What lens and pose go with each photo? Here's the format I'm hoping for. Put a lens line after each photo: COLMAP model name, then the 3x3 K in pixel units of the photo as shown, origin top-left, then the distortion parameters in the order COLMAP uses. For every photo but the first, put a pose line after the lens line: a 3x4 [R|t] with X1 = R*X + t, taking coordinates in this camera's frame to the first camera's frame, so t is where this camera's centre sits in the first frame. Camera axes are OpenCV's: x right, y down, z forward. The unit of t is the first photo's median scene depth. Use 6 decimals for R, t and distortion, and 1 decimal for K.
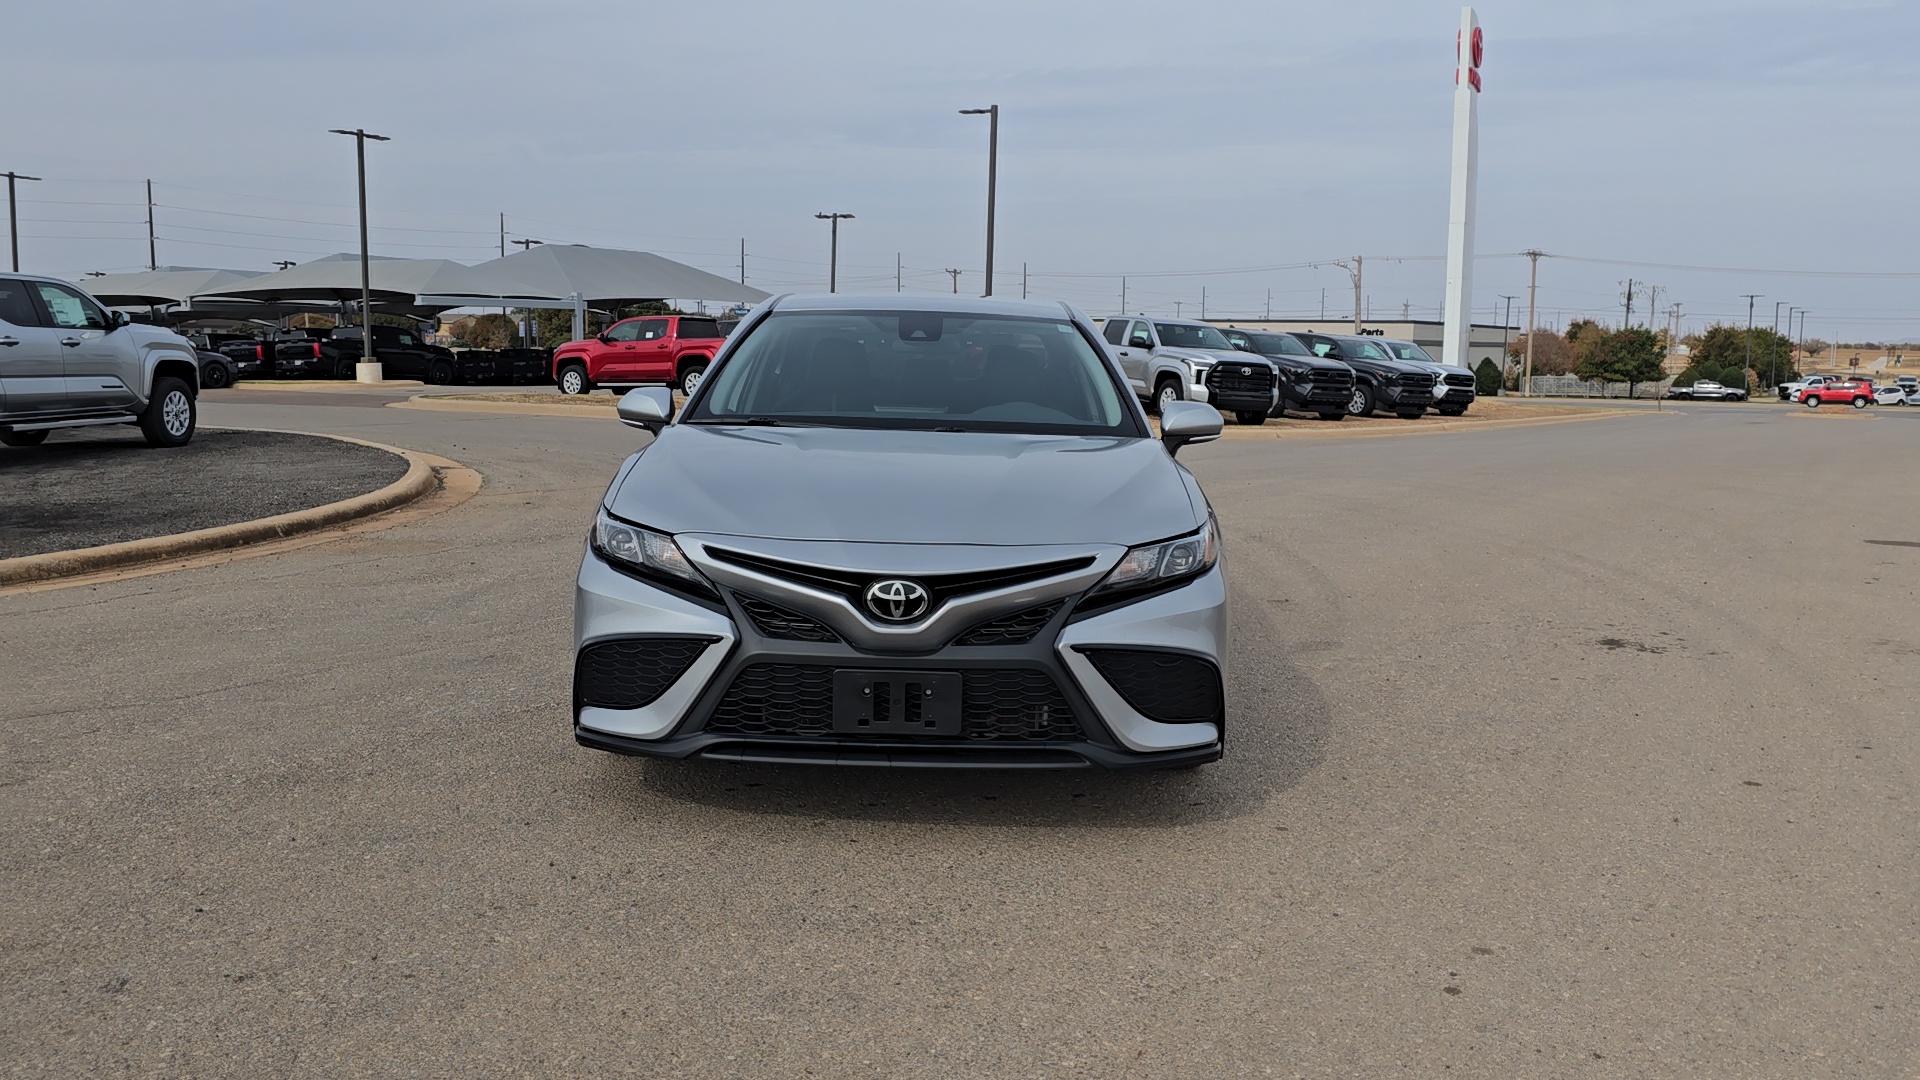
lens RADIAL K [[1595.5, 0, 972.0], [0, 1595.5, 555.1], [0, 0, 1]] dist [-0.015931, 0.013500]
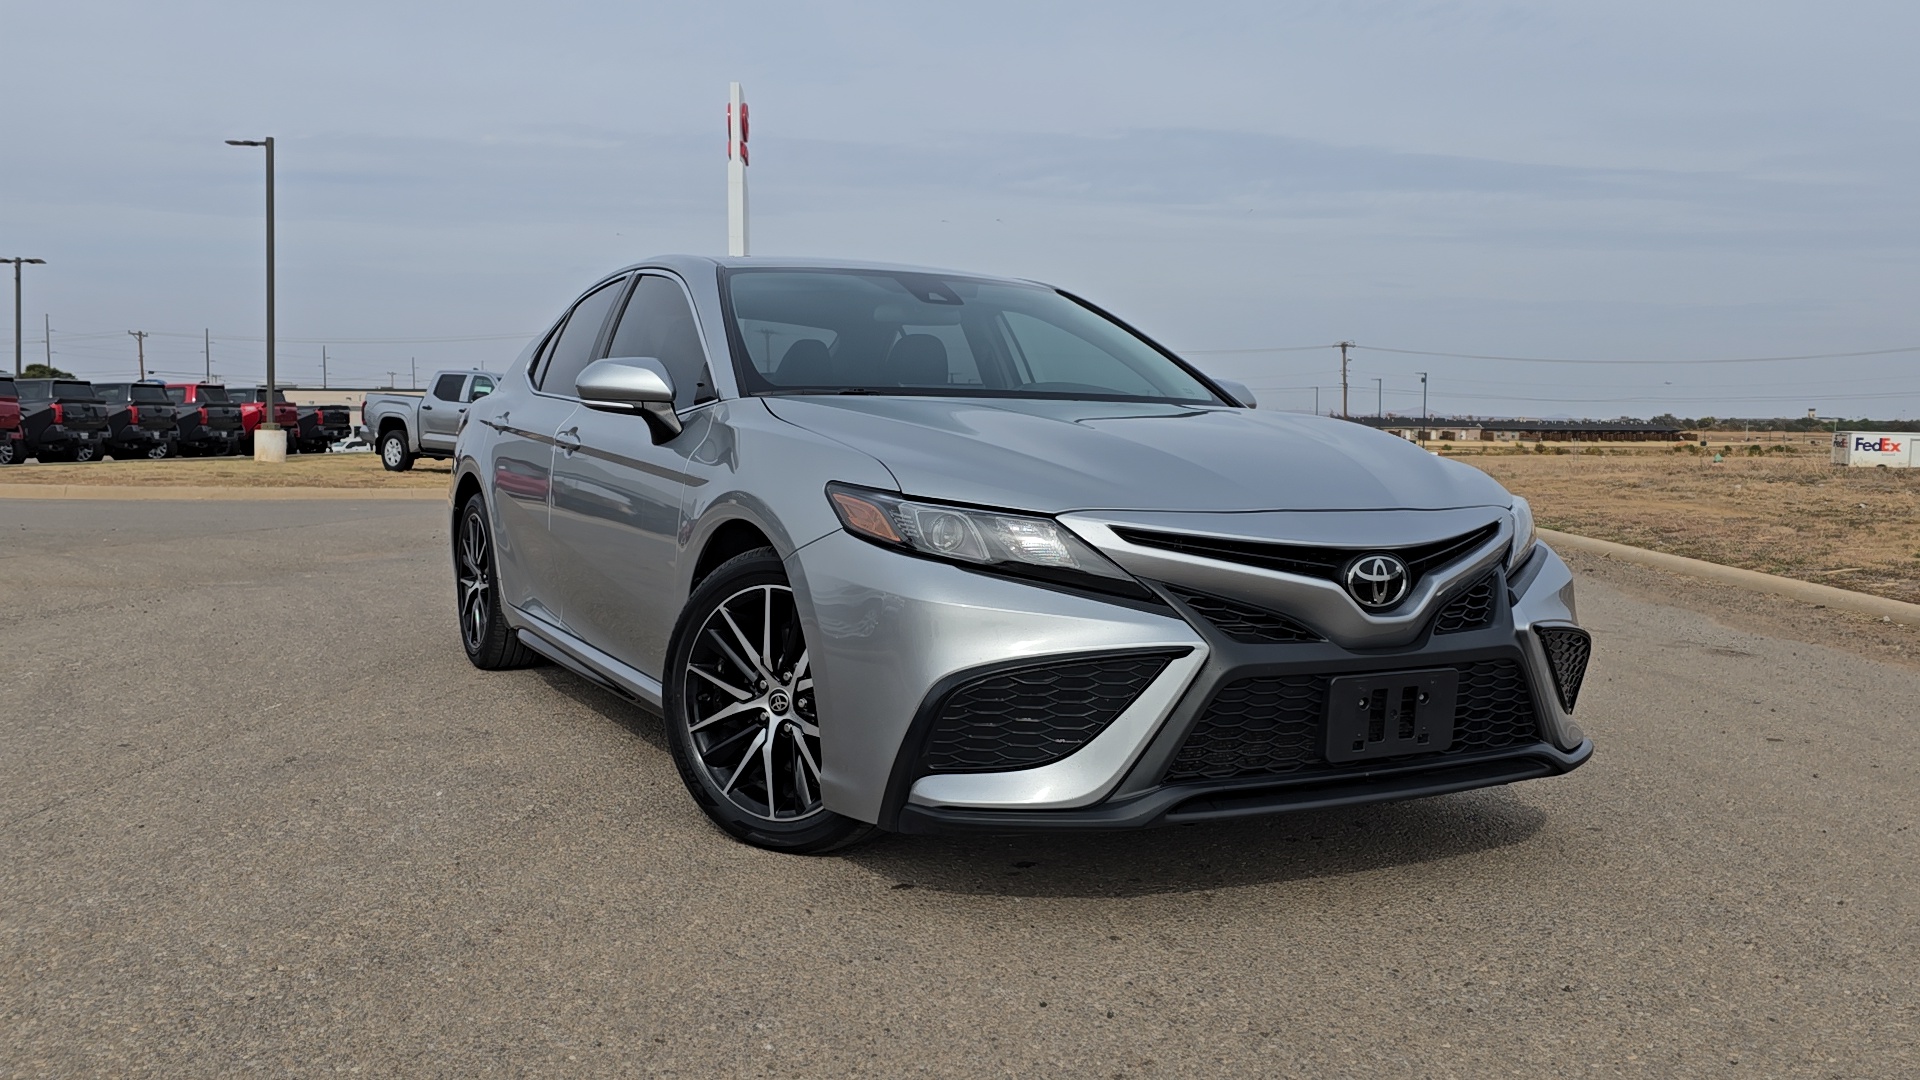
lens RADIAL K [[1595.5, 0, 983.0], [0, 1595.5, 546.3], [0, 0, 1]] dist [-0.015931, 0.013500]
pose [[0.881512, -0.041588, 0.470327, -0.077789], [0.065675, 0.997230, -0.034913, 0.003409], [-0.467572, 0.061665, 0.881802, 0.054880]]
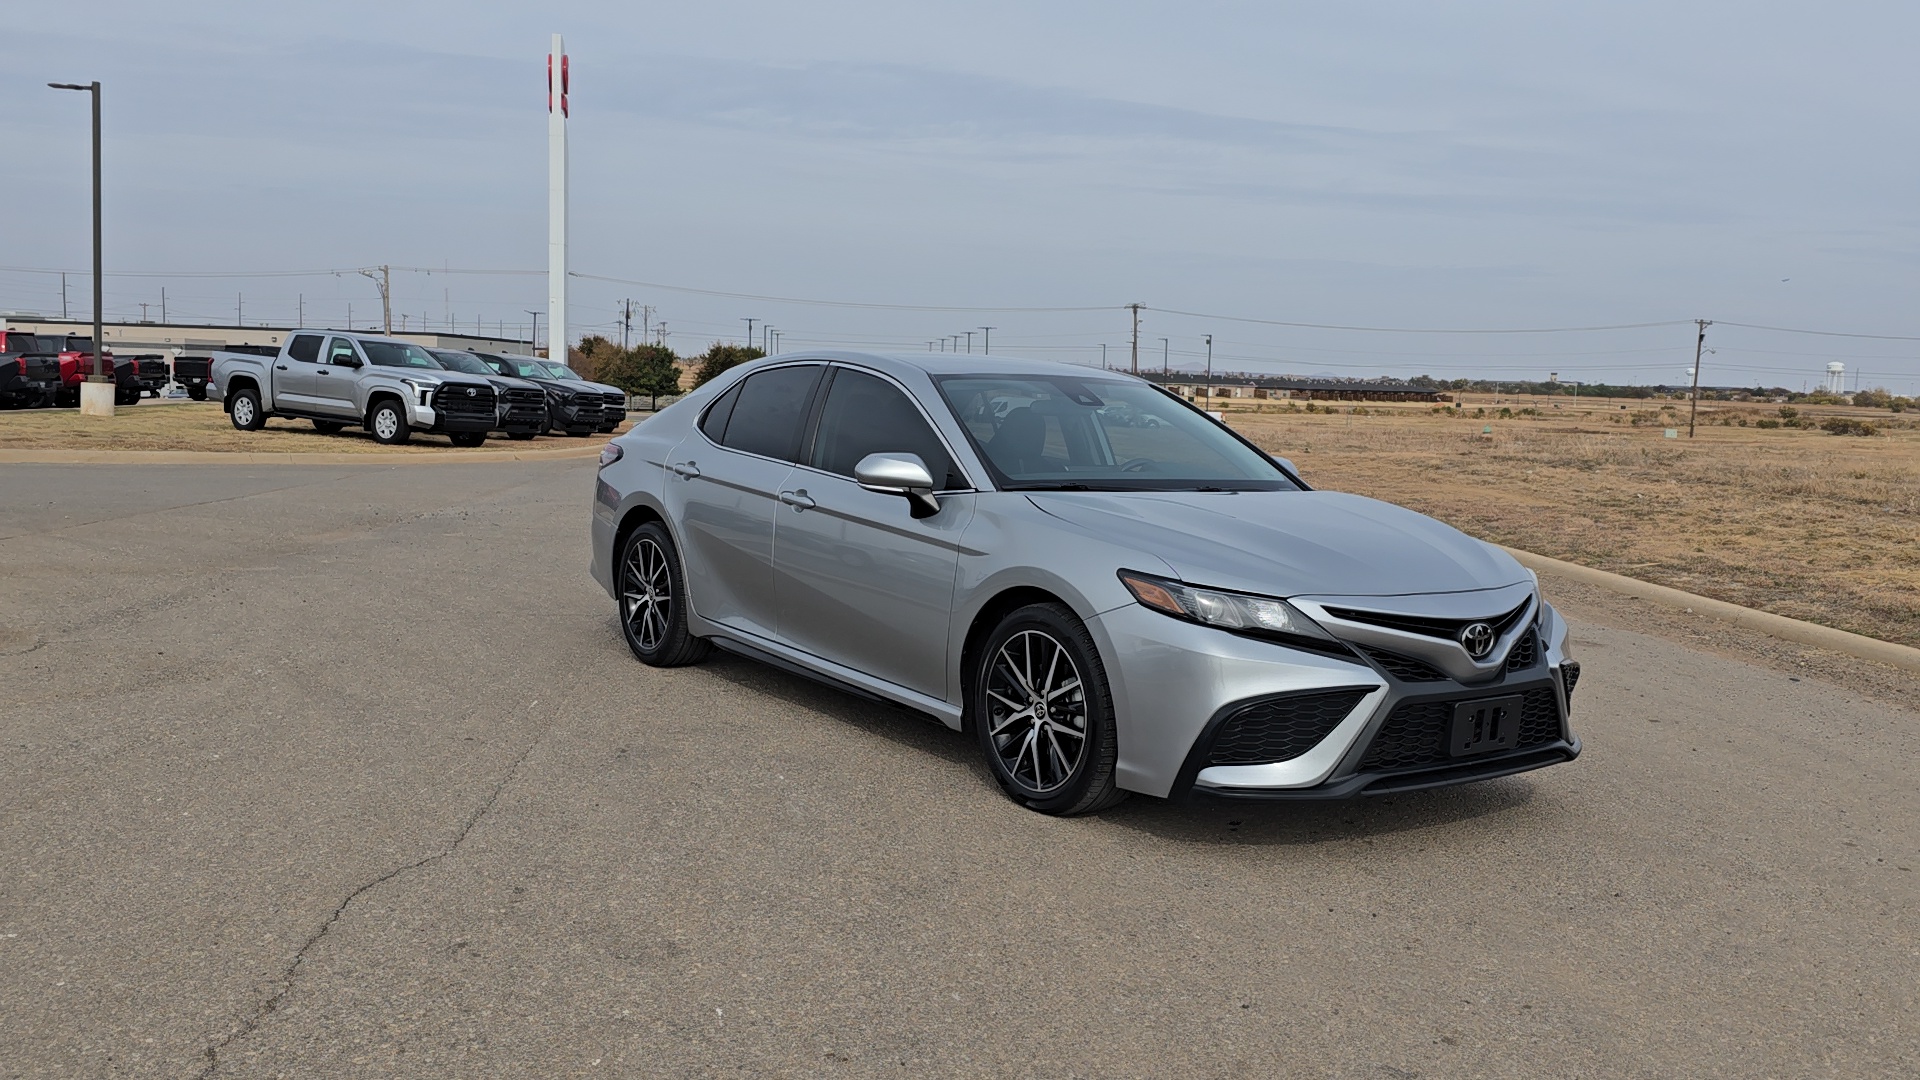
lens RADIAL K [[1595.5, 0, 969.1], [0, 1595.5, 533.5], [0, 0, 1]] dist [-0.015931, 0.013500]
pose [[0.813526, -0.045442, 0.579750, -0.140940], [0.057050, 0.998370, -0.001801, -0.009533], [-0.578723, 0.034539, 0.814792, 0.032897]]
